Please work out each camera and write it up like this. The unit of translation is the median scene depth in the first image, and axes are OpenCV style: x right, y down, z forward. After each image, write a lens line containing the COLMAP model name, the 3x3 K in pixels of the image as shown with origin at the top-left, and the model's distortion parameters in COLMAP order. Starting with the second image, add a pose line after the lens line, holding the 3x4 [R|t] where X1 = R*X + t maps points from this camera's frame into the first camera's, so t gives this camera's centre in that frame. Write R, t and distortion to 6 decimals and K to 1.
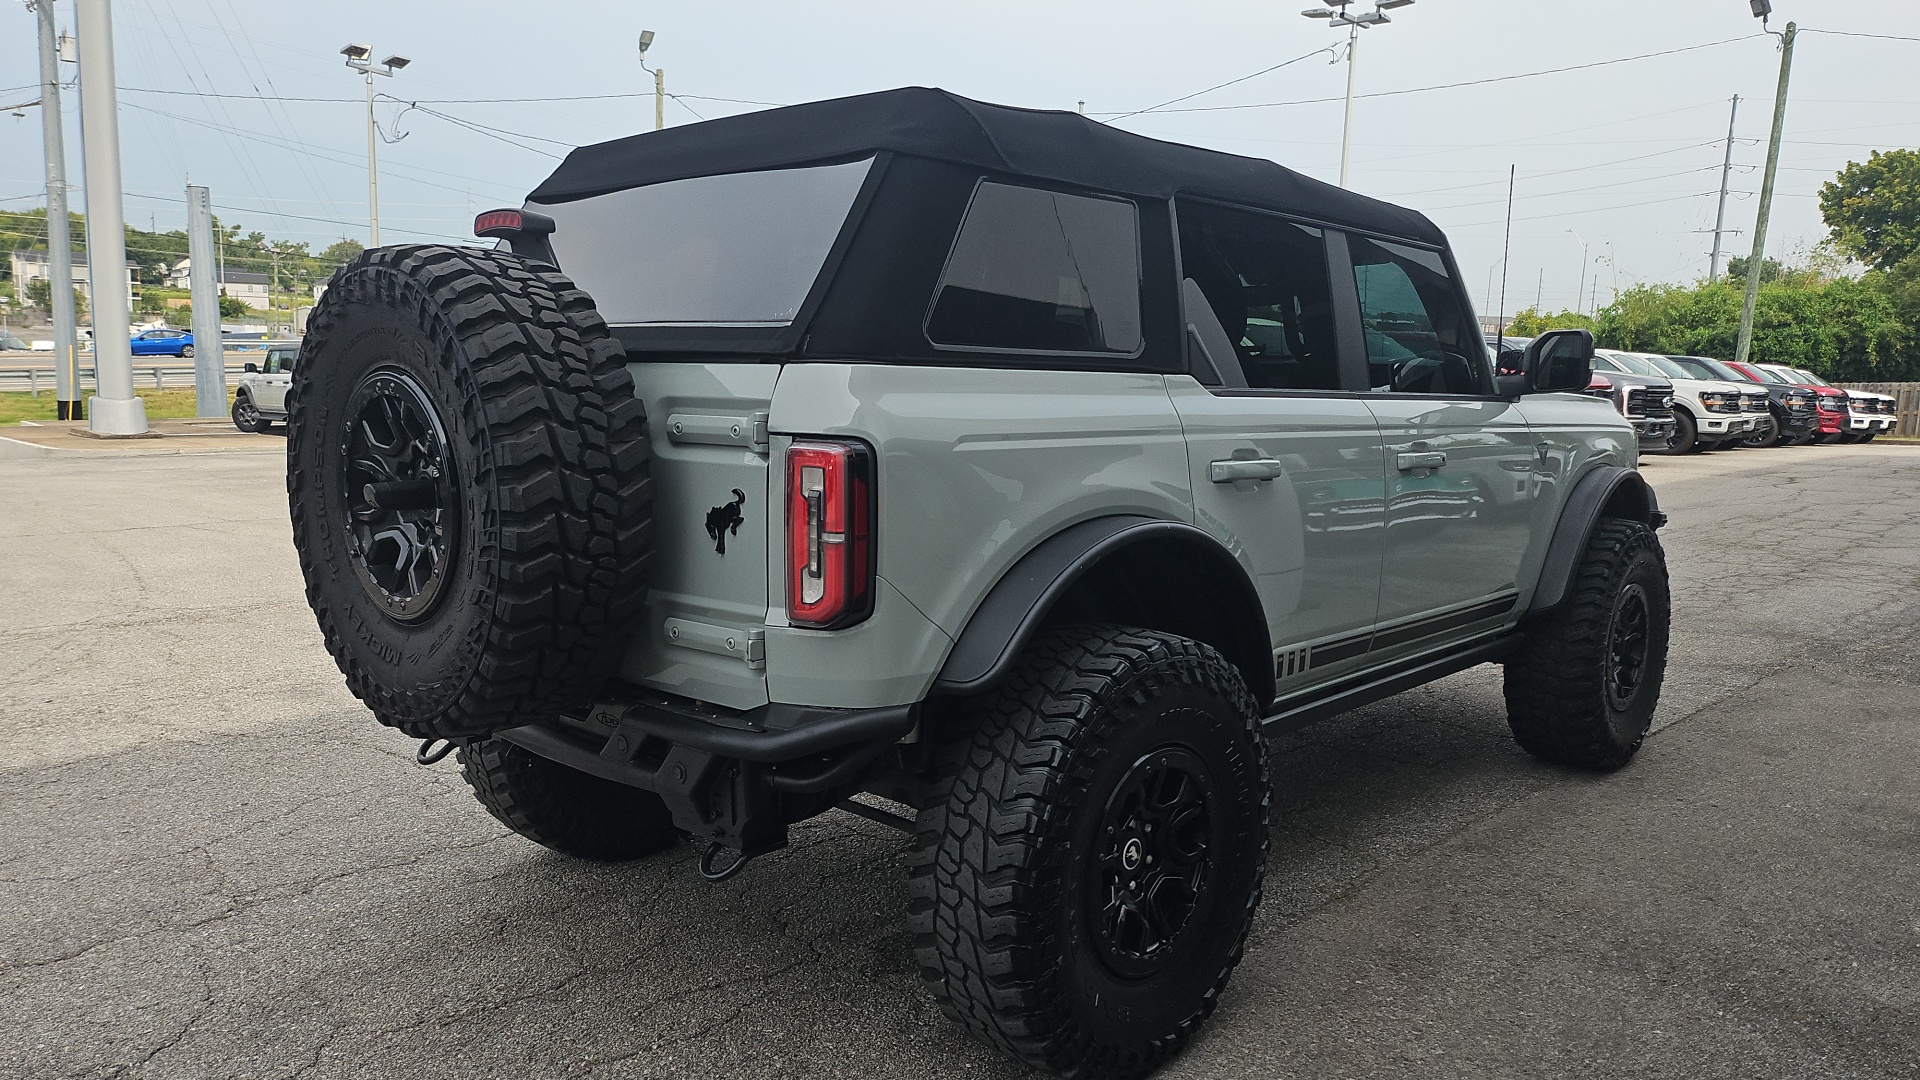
lens RADIAL K [[1356.5, 0, 971.3], [0, 1356.5, 532.2], [0, 0, 1]] dist [0.060840, -0.051540]
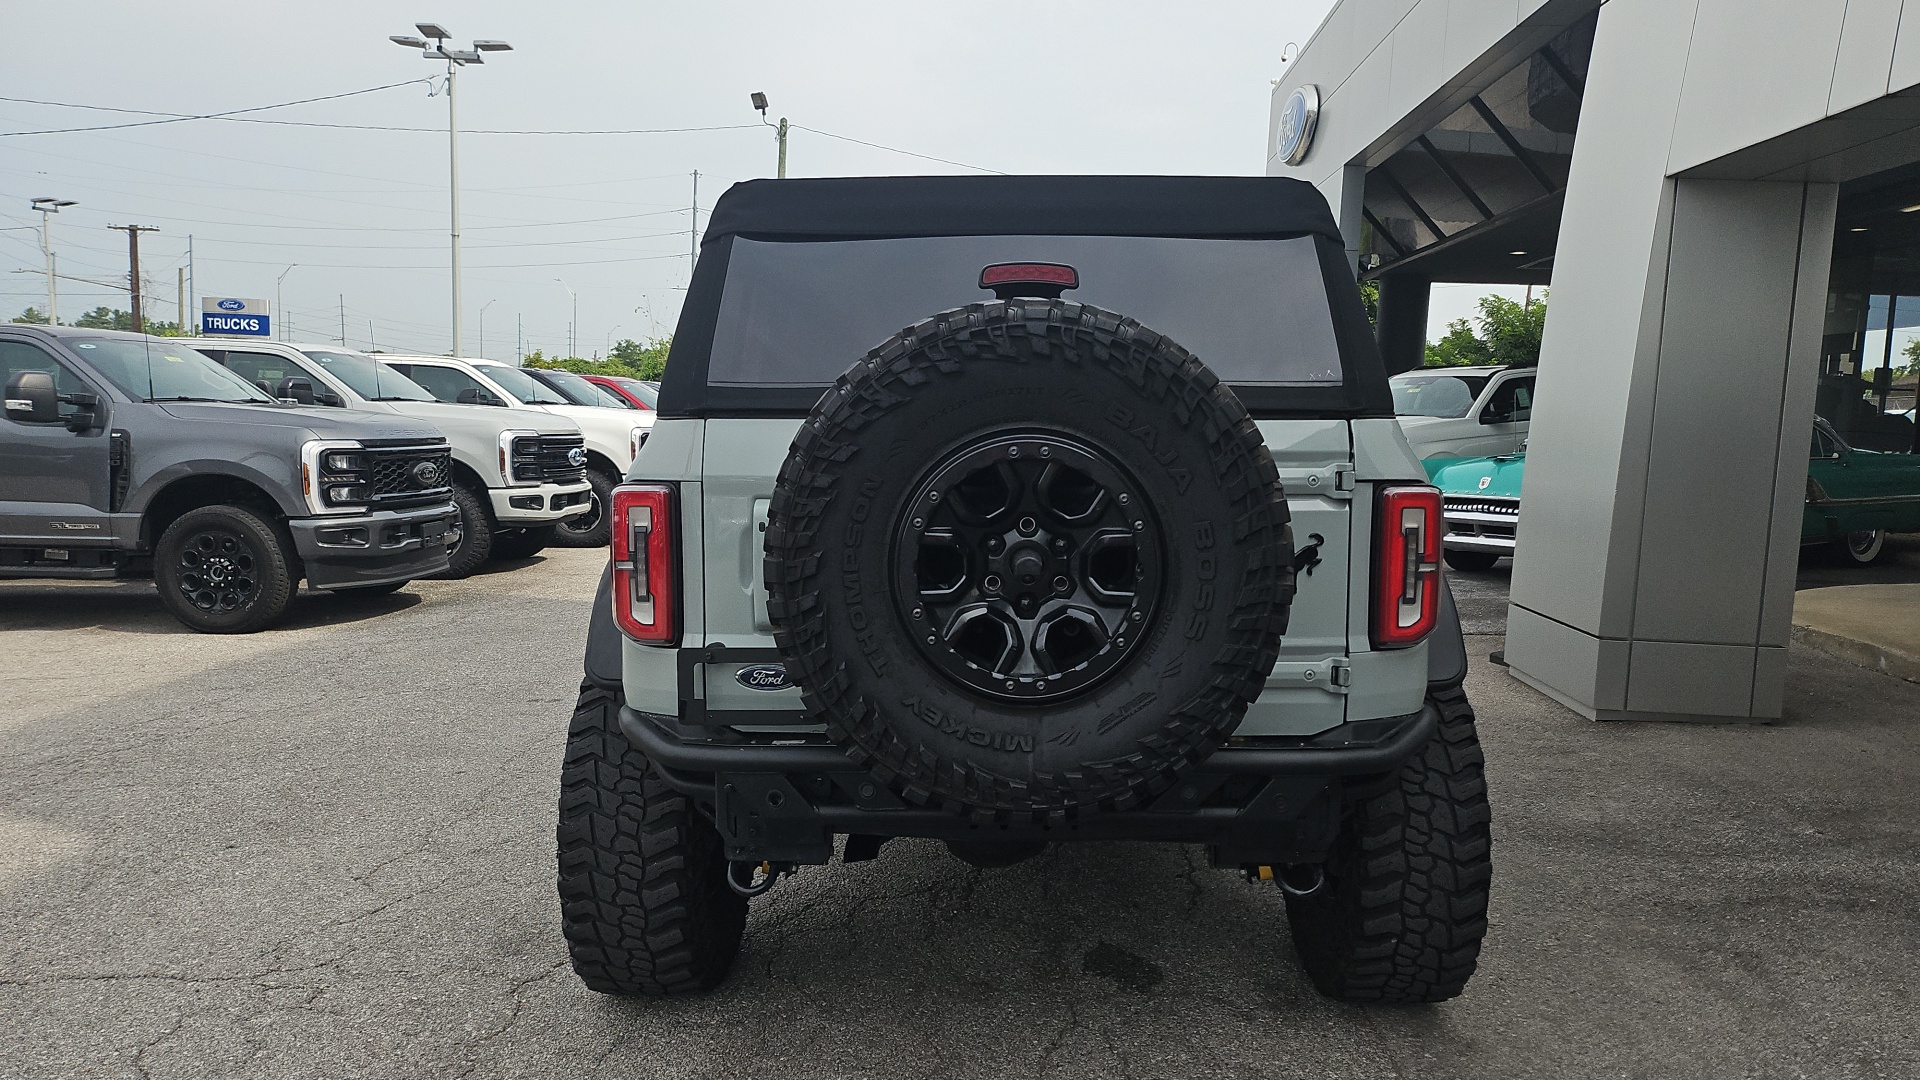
lens RADIAL K [[1356.5, 0, 987.7], [0, 1356.5, 537.0], [0, 0, 1]] dist [0.060840, -0.051540]
pose [[0.752853, -0.068689, 0.654594, -0.977731], [0.085950, 0.996283, 0.005692, -0.051581], [-0.652552, 0.051977, 0.755959, 0.302782]]
